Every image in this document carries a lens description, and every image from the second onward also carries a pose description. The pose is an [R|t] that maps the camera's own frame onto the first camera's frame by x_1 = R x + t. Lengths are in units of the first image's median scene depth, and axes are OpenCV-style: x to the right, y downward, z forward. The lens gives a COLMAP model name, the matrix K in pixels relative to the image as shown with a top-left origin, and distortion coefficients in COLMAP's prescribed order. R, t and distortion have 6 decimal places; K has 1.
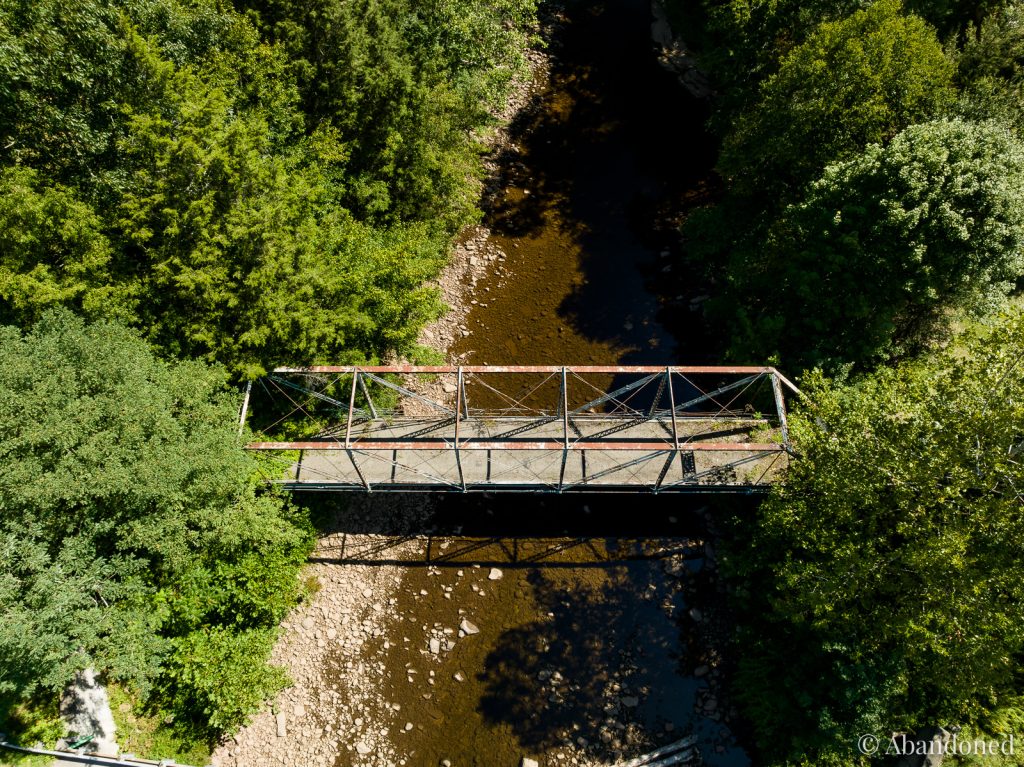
lens RADIAL K [[730.3, 0, 514.2], [0, 730.3, 382.4], [0, 0, 1]] dist [-0.047201, 0.008770]
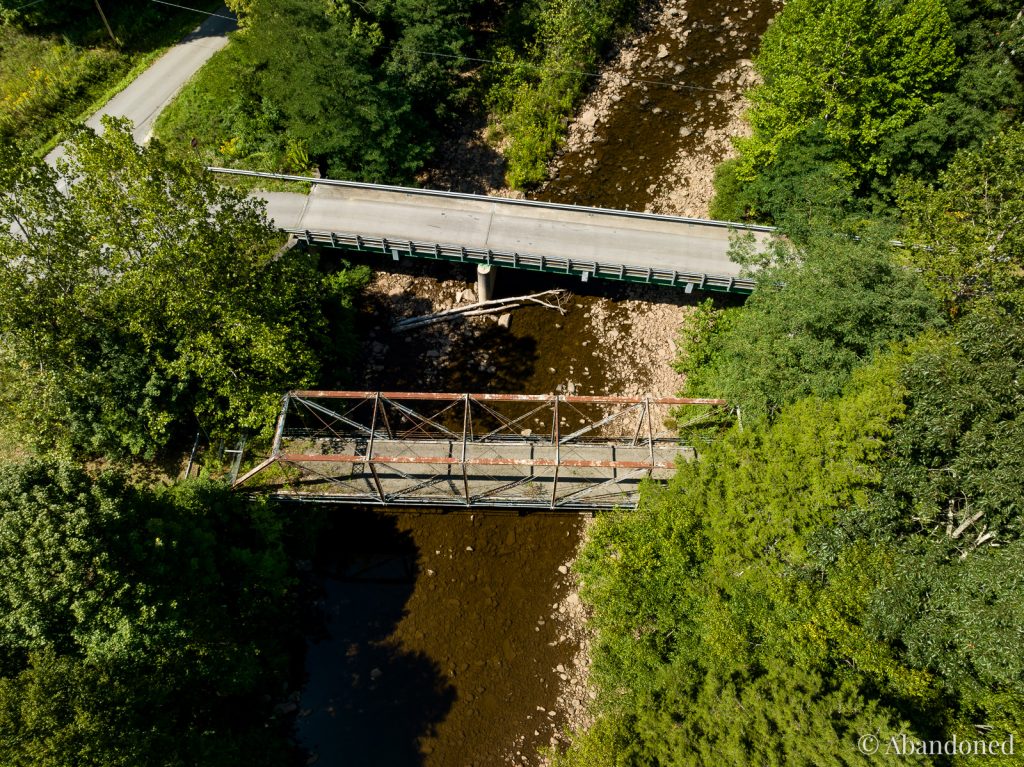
lens RADIAL K [[730.3, 0, 510.9], [0, 730.3, 388.7], [0, 0, 1]] dist [-0.047201, 0.008770]
pose [[-0.999791, -0.018677, 0.008359, -0.008737], [0.016501, -0.494330, 0.869118, -0.823353], [-0.012101, 0.869074, 0.494534, 0.329647]]
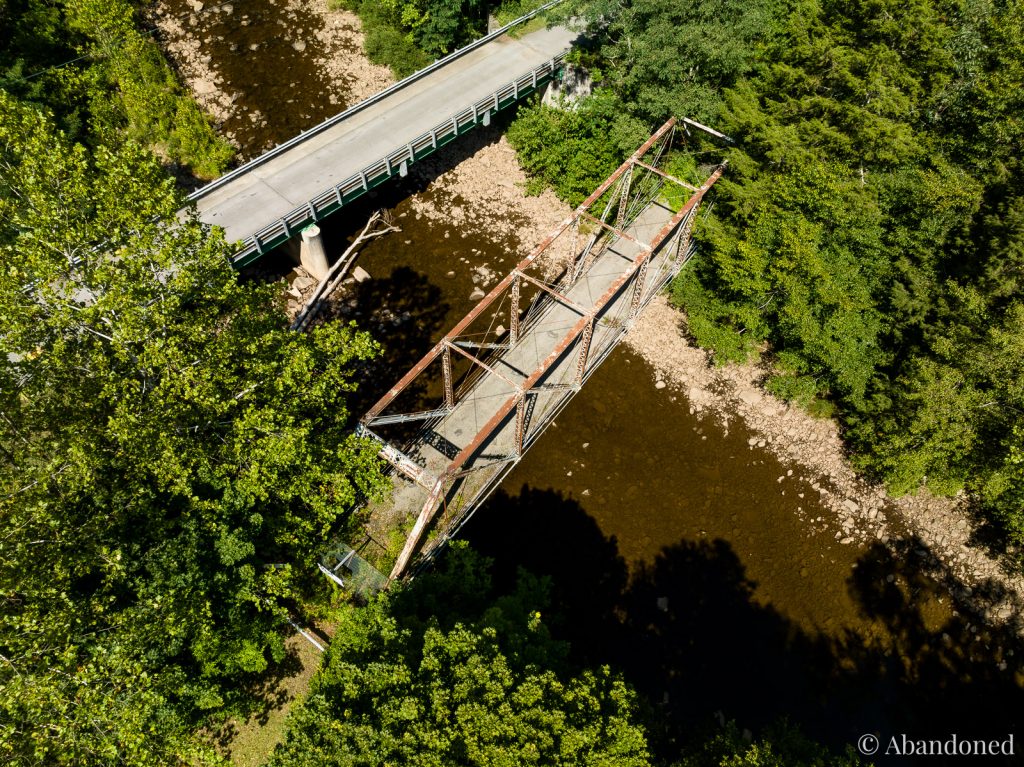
lens RADIAL K [[730.3, 0, 508.2], [0, 730.3, 378.9], [0, 0, 1]] dist [-0.047201, 0.008770]
pose [[-0.601131, 0.648987, -0.466323, 0.543746], [-0.712238, -0.170442, 0.680931, -0.518885], [0.362434, 0.741462, 0.564691, 0.465112]]
